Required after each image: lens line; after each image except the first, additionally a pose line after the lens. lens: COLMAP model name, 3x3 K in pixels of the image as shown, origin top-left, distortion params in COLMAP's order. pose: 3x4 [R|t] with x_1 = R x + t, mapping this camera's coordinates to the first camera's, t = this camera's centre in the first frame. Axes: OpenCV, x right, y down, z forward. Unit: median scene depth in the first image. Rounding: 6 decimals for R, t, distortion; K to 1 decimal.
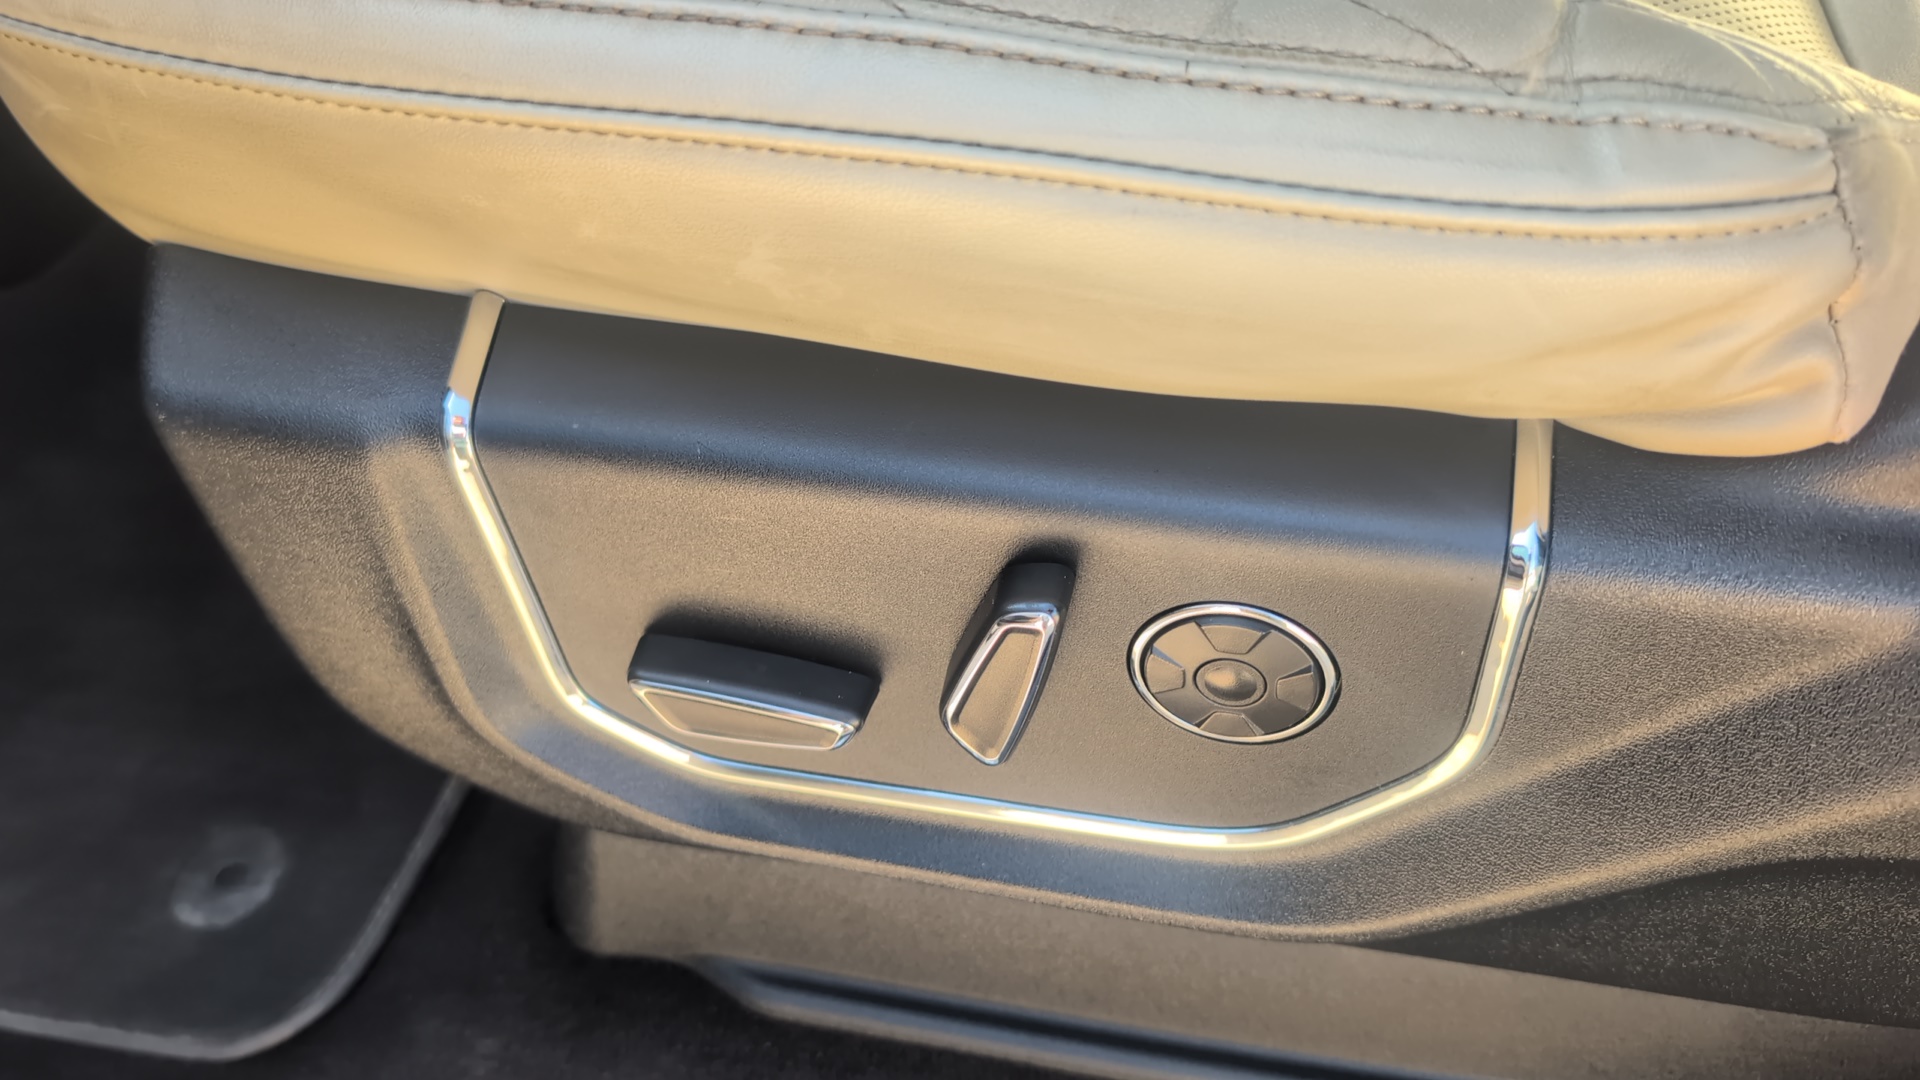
lens RADIAL K [[1589.6, 0, 960.0], [0, 1589.6, 540.0], [0, 0, 1]] dist [0.012951, -0.000480]
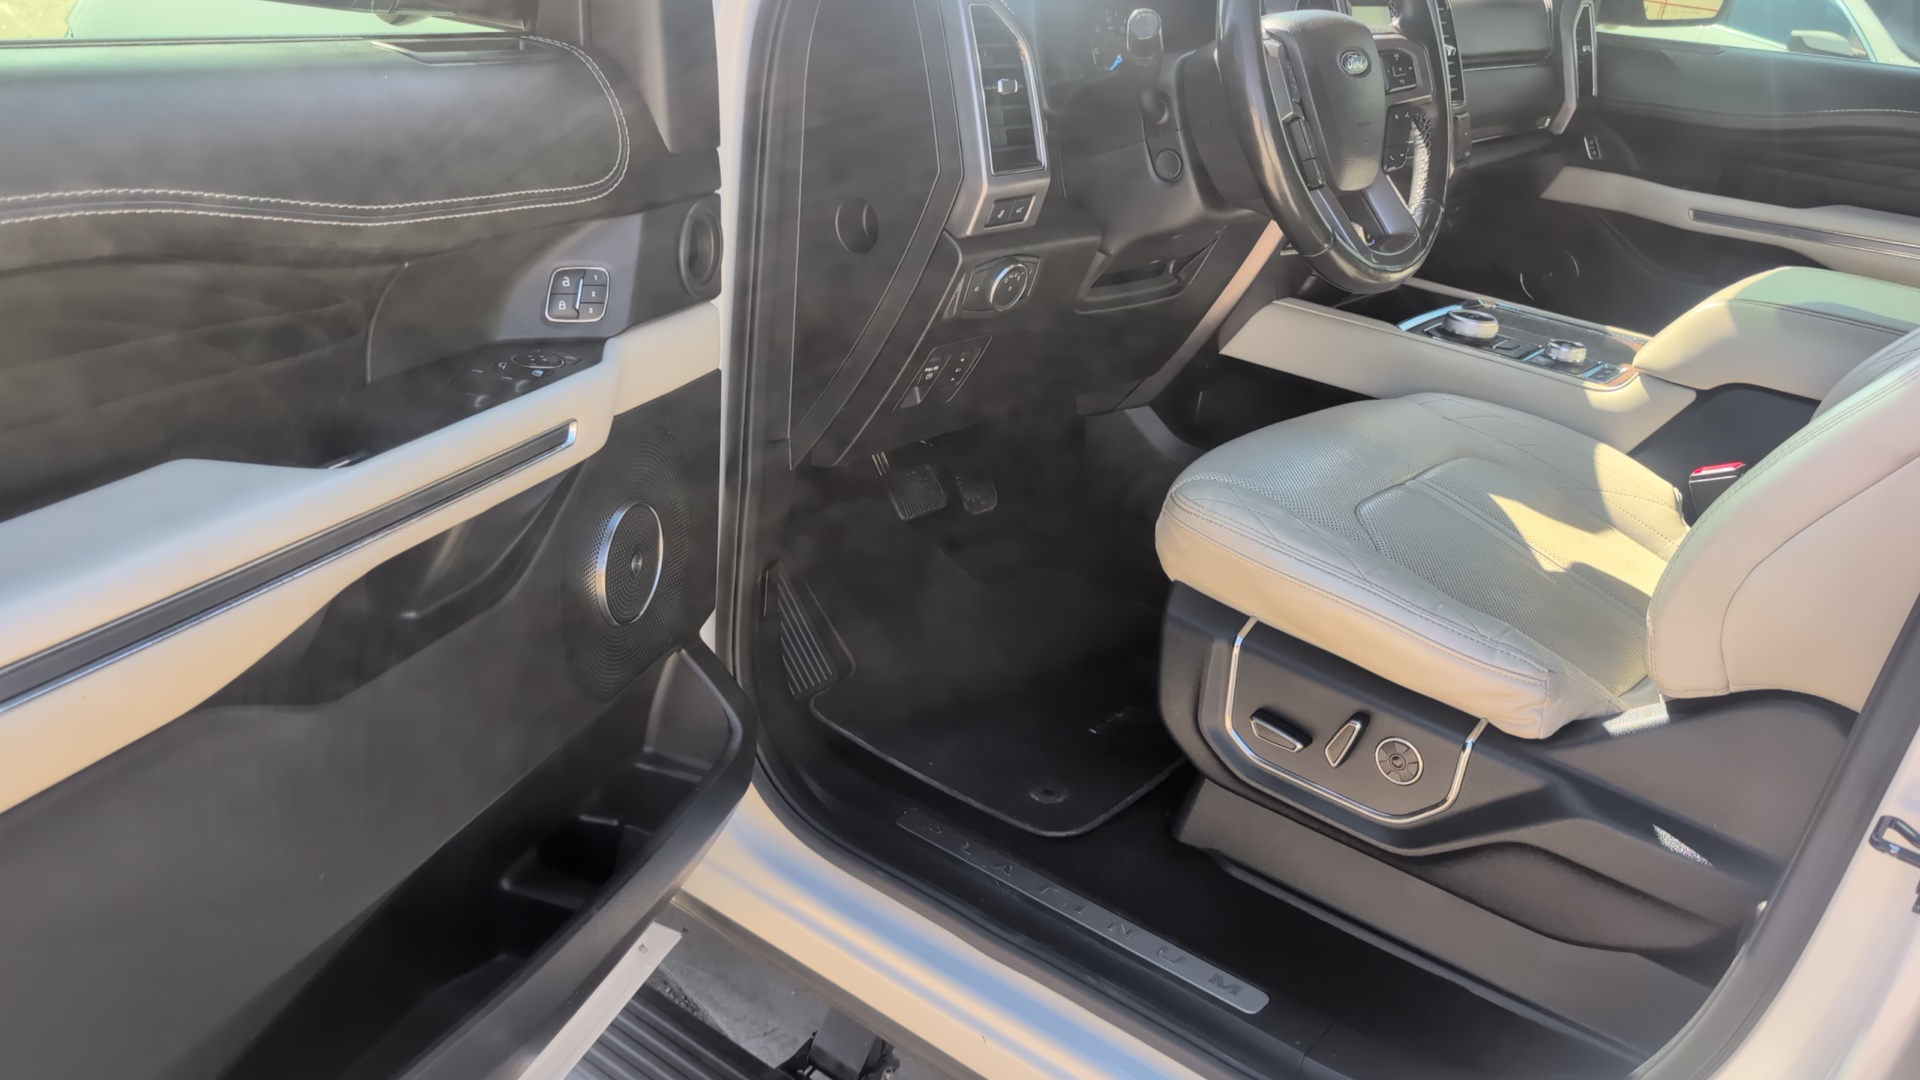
lens RADIAL K [[1589.6, 0, 960.0], [0, 1589.6, 540.0], [0, 0, 1]] dist [0.012951, -0.000480]
pose [[0.874204, 0.337314, -0.349267, 0.406486], [-0.443749, 0.847017, -0.292658, 1.242372], [0.197117, 0.410830, 0.890148, -2.948240]]
